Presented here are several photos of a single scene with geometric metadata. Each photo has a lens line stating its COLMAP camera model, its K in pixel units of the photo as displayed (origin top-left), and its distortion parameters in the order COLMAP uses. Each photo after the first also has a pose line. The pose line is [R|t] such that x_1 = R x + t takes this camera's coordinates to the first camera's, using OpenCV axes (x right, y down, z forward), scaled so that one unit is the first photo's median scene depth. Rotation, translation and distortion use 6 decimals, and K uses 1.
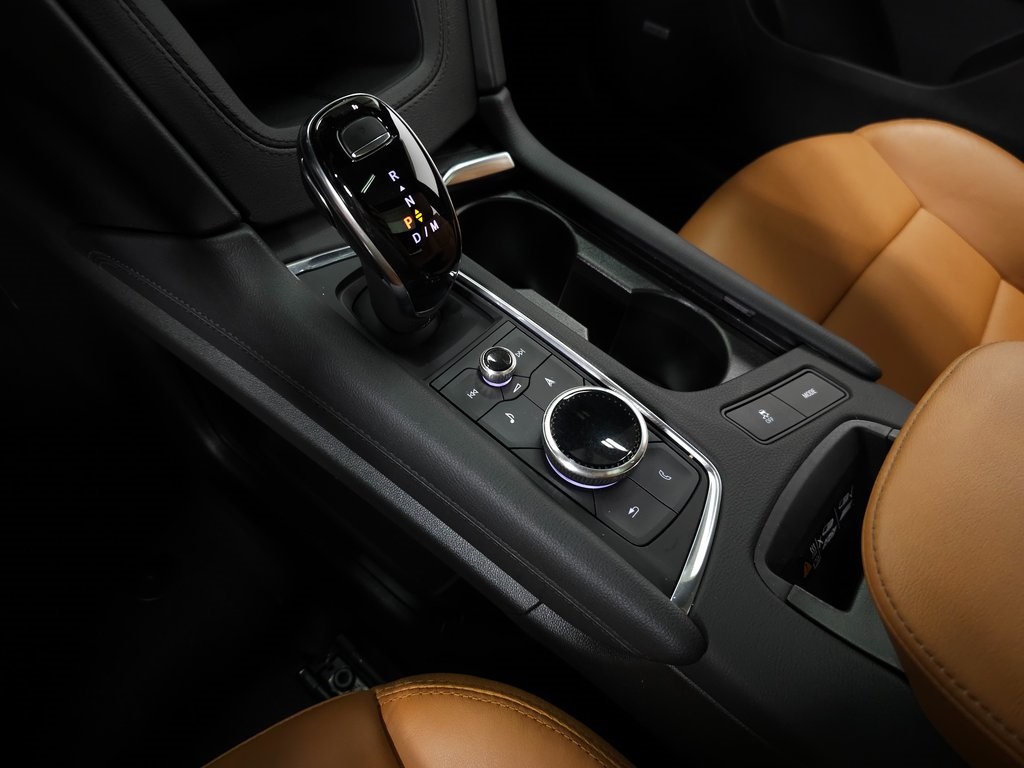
lens RADIAL K [[706.6, 0, 510.6], [0, 706.6, 375.2], [0, 0, 1]] dist [0.013044, -0.003623]
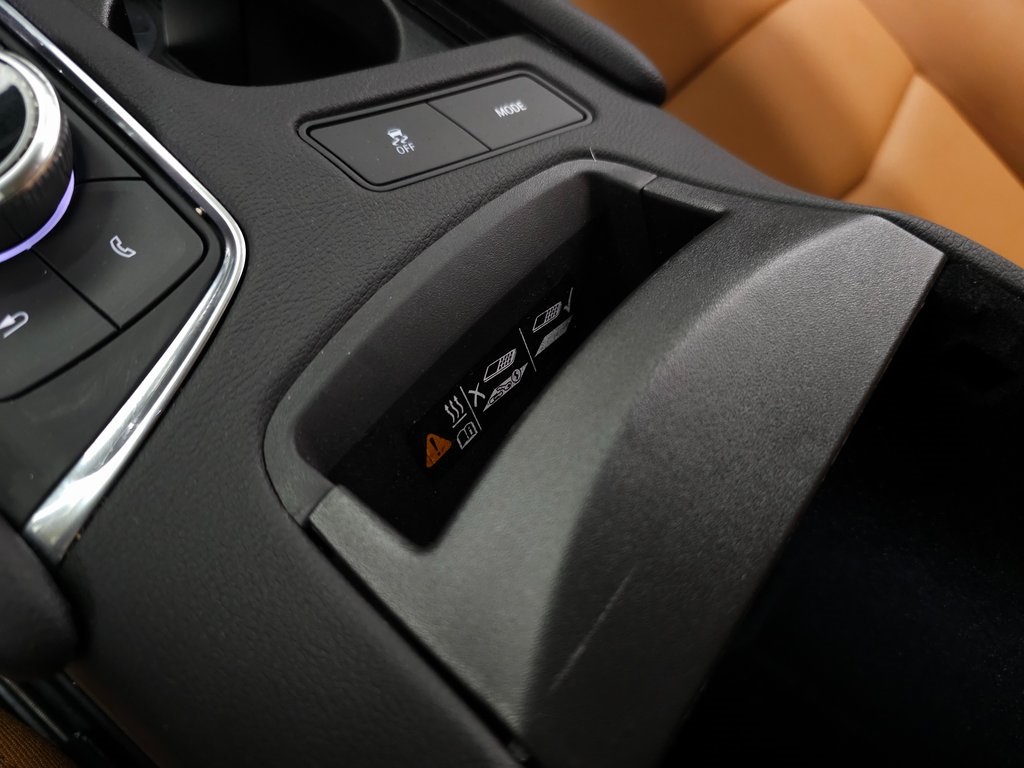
lens RADIAL K [[692.5, 0, 511.5], [0, 692.5, 393.2], [0, 0, 1]] dist [-0.002712, -0.002807]
pose [[0.996520, -0.001774, 0.083341, 0.396474], [-0.013394, 0.983377, 0.181083, 0.139708], [-0.082277, -0.181569, 0.979930, 0.503889]]
